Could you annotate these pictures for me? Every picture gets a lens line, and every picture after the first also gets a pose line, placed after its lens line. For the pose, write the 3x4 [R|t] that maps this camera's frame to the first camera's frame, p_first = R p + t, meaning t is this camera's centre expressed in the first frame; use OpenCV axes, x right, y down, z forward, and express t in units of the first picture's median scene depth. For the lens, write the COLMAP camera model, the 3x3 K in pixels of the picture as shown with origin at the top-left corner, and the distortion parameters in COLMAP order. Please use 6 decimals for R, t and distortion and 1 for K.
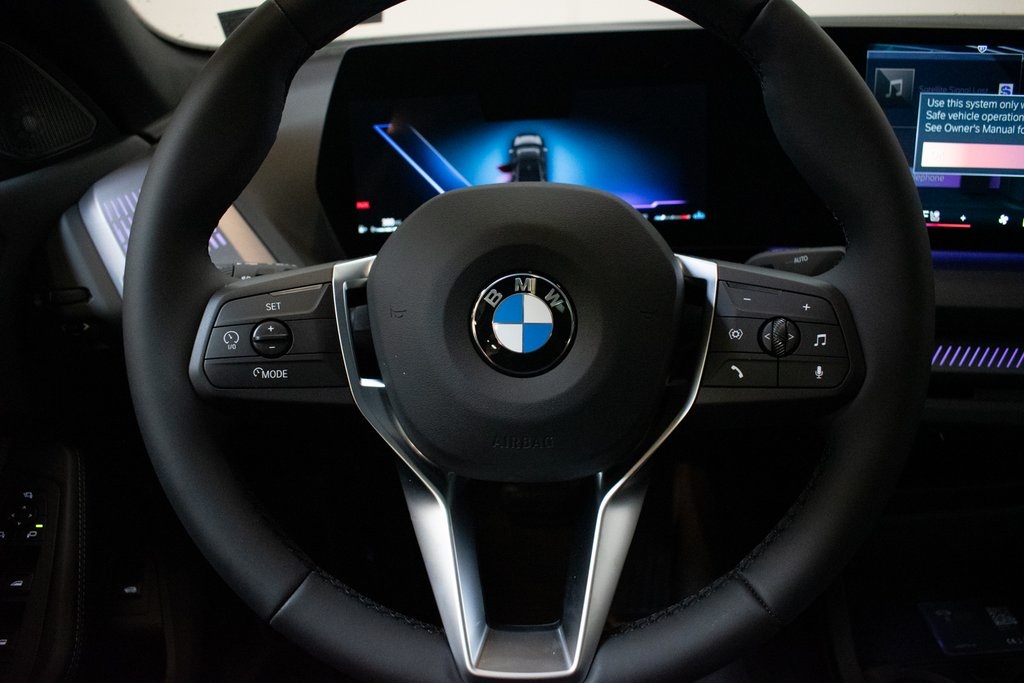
lens RADIAL K [[803.3, 0, 522.3], [0, 803.3, 340.7], [0, 0, 1]] dist [-0.106351, 0.013692]
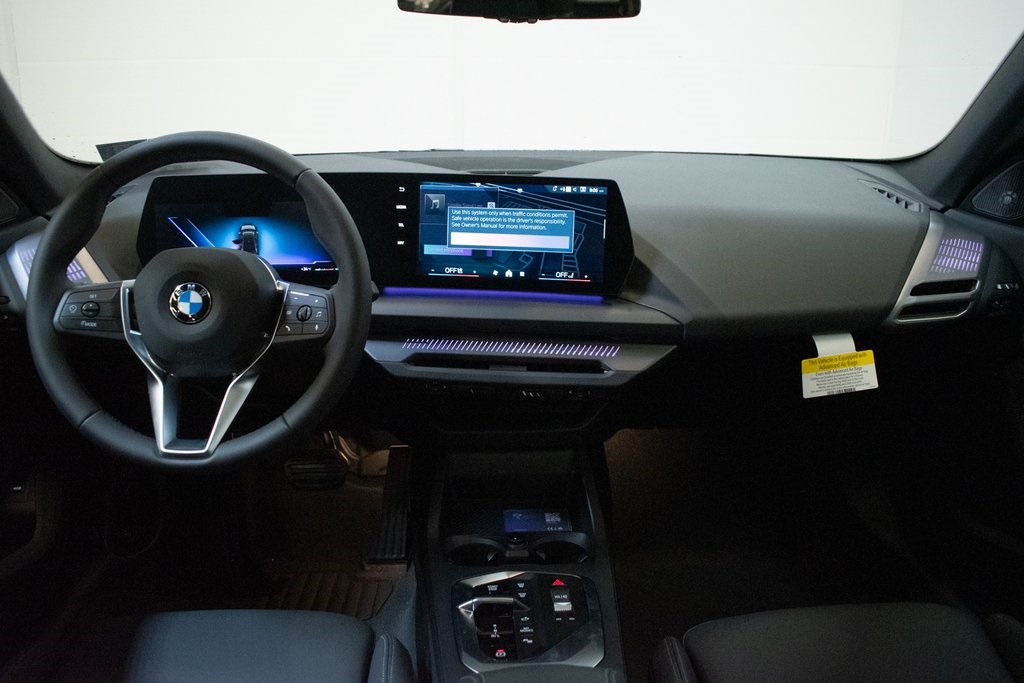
lens RADIAL K [[803.3, 0, 506.0], [0, 803.3, 336.2], [0, 0, 1]] dist [-0.106351, 0.013692]
pose [[0.996315, 0.025237, 0.081971, 0.506109], [-0.016456, 0.994221, -0.106086, 0.211814], [-0.084175, 0.104346, 0.990972, -0.964699]]
